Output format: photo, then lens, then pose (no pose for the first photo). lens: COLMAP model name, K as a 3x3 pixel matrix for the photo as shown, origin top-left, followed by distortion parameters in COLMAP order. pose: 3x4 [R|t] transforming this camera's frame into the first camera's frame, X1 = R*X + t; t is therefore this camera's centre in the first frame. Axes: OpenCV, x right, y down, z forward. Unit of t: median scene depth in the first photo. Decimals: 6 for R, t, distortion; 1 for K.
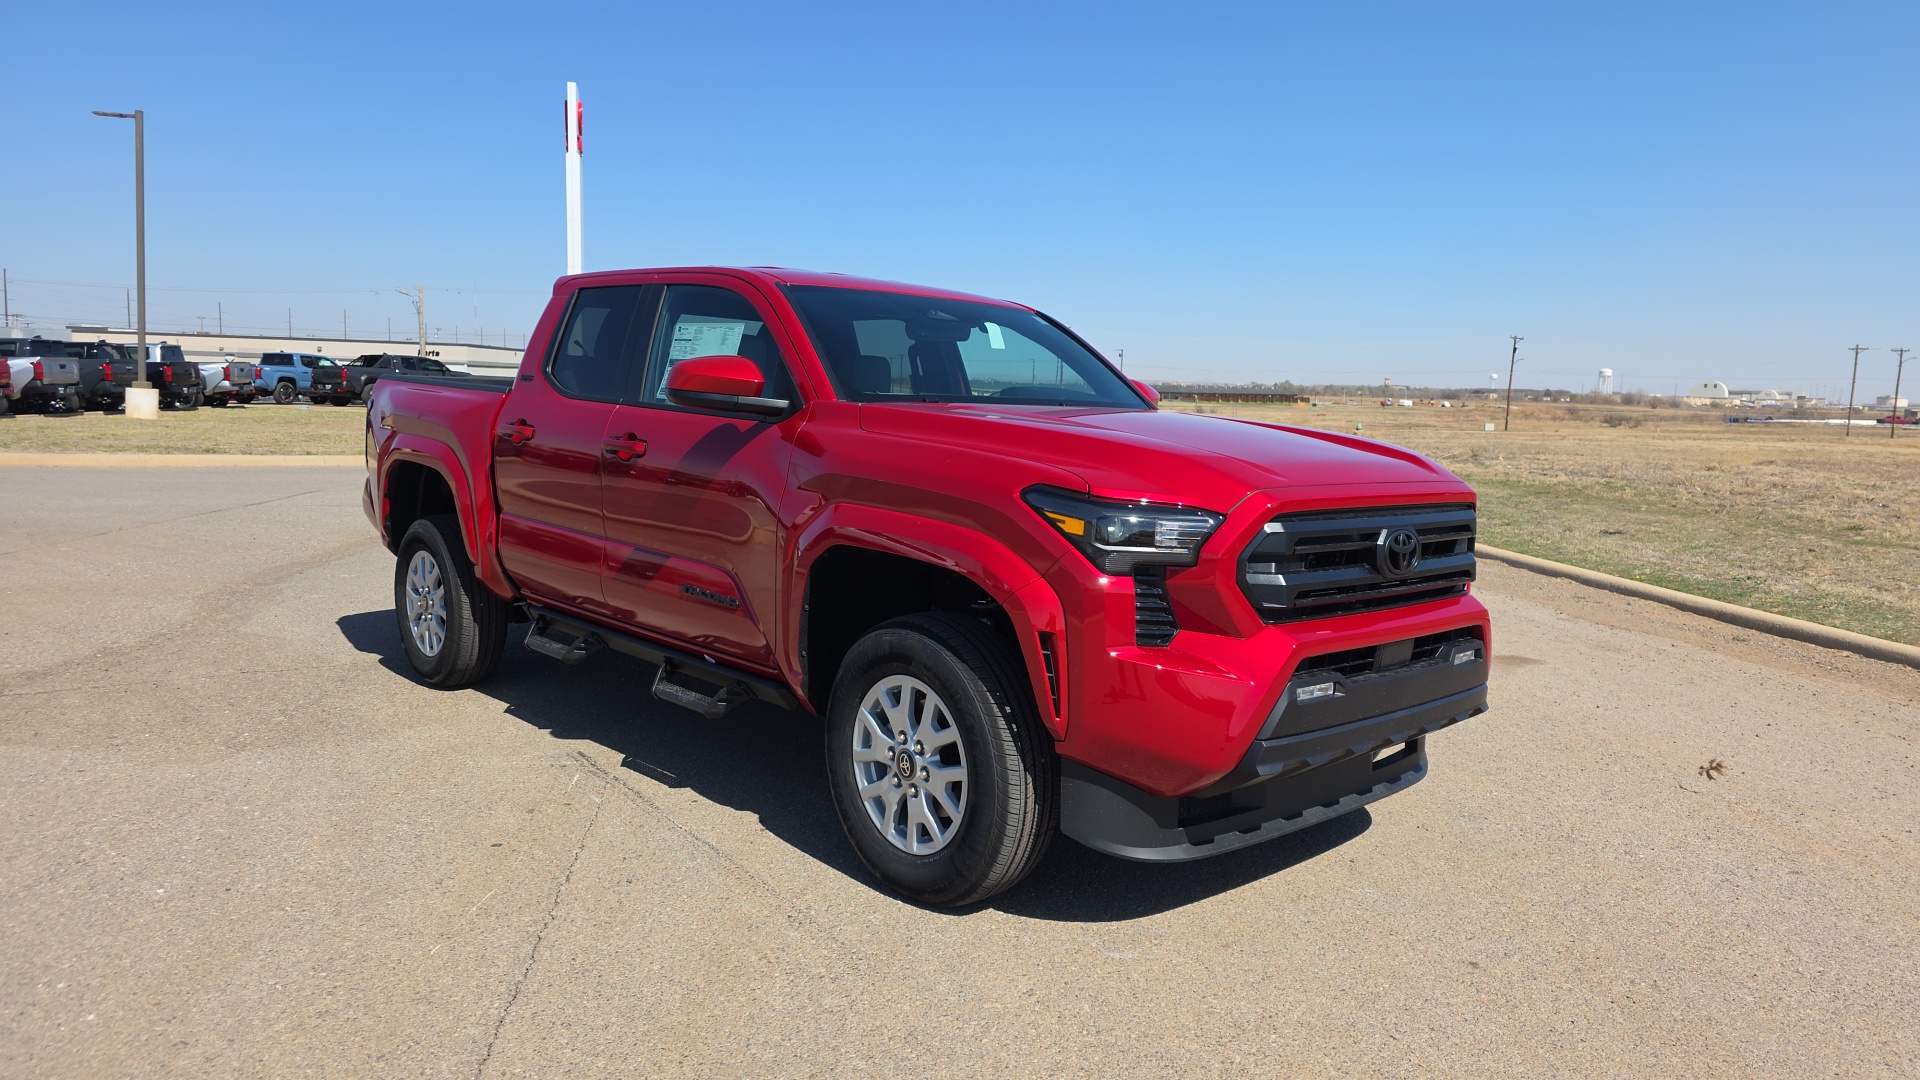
lens RADIAL K [[1327.0, 0, 1023.1], [0, 1327.0, 532.6], [0, 0, 1]] dist [0.052482, -0.054345]
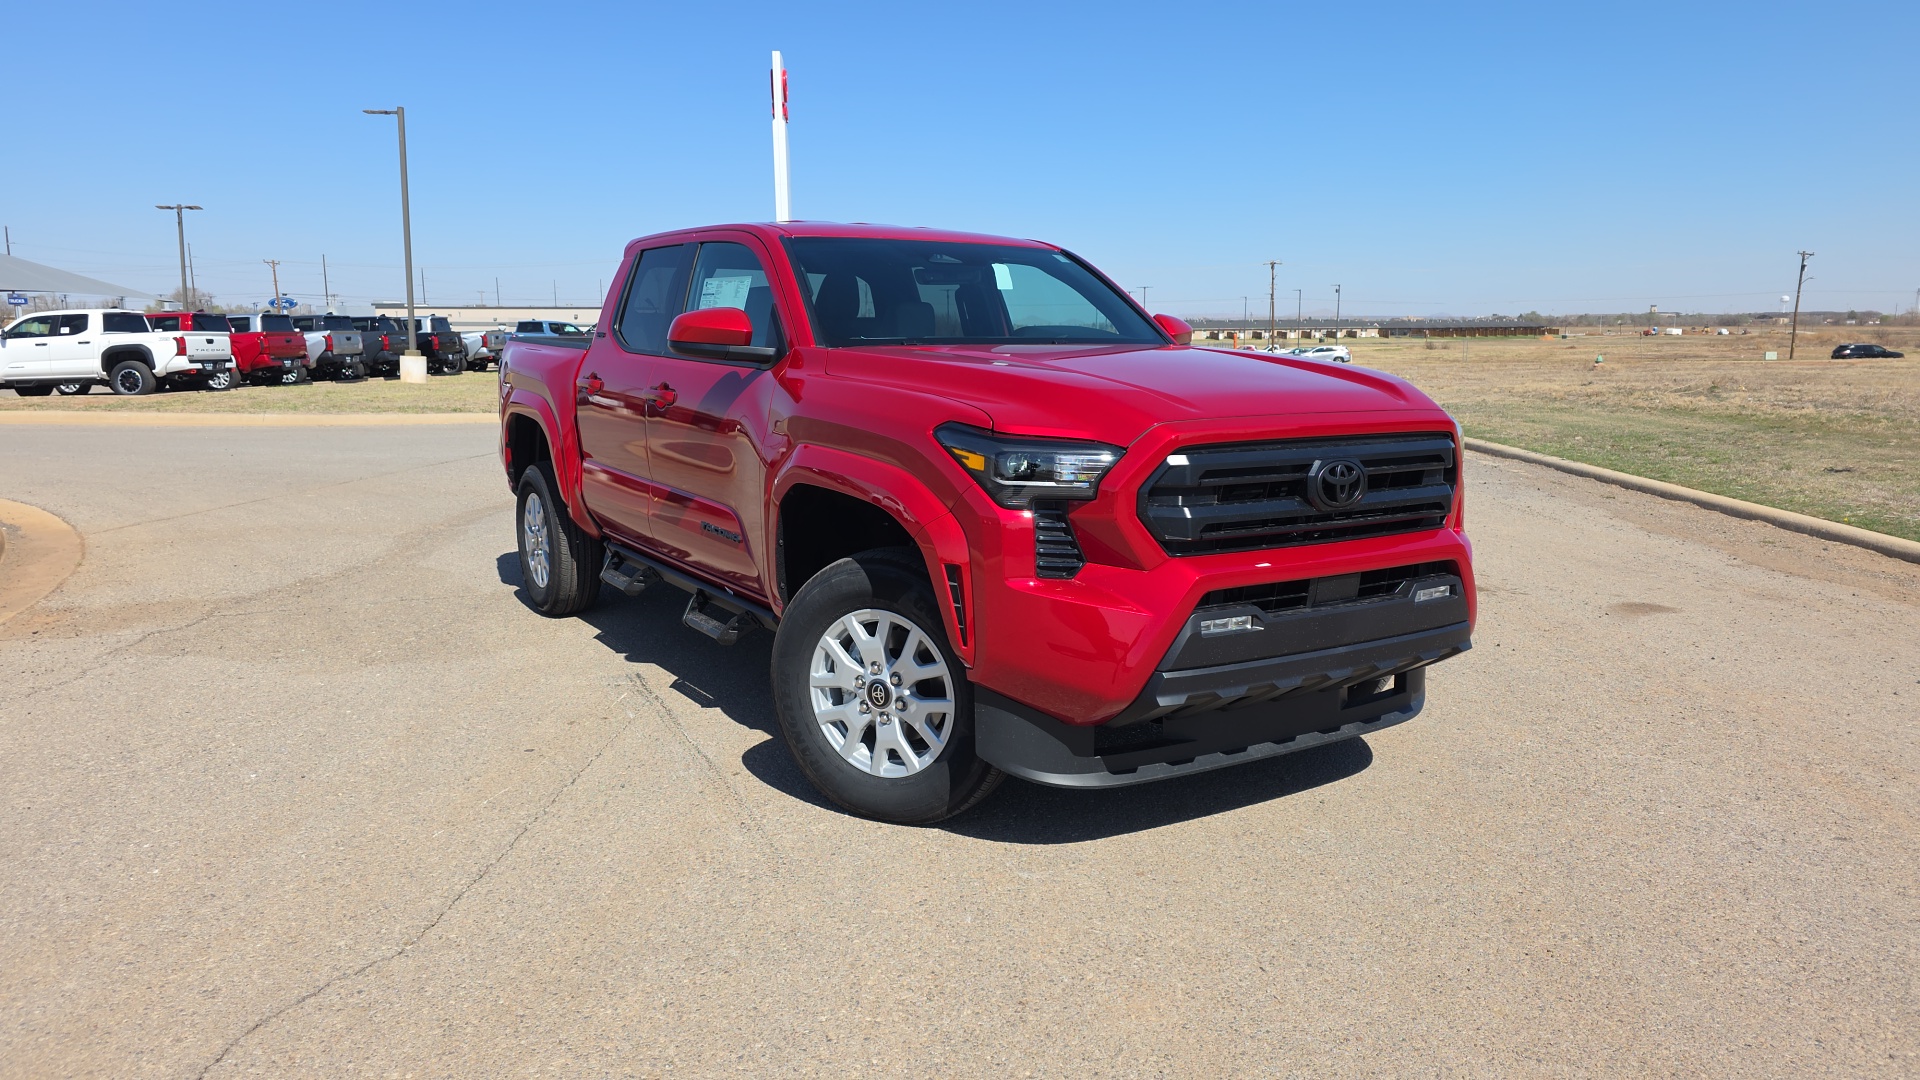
lens RADIAL K [[1327.0, 0, 957.8], [0, 1327.0, 537.7], [0, 0, 1]] dist [0.052482, -0.054345]
pose [[0.973604, 0.002419, -0.228232, 0.203870], [0.007225, 0.999116, 0.041408, 0.009556], [0.228130, -0.041964, 0.972726, -0.004496]]
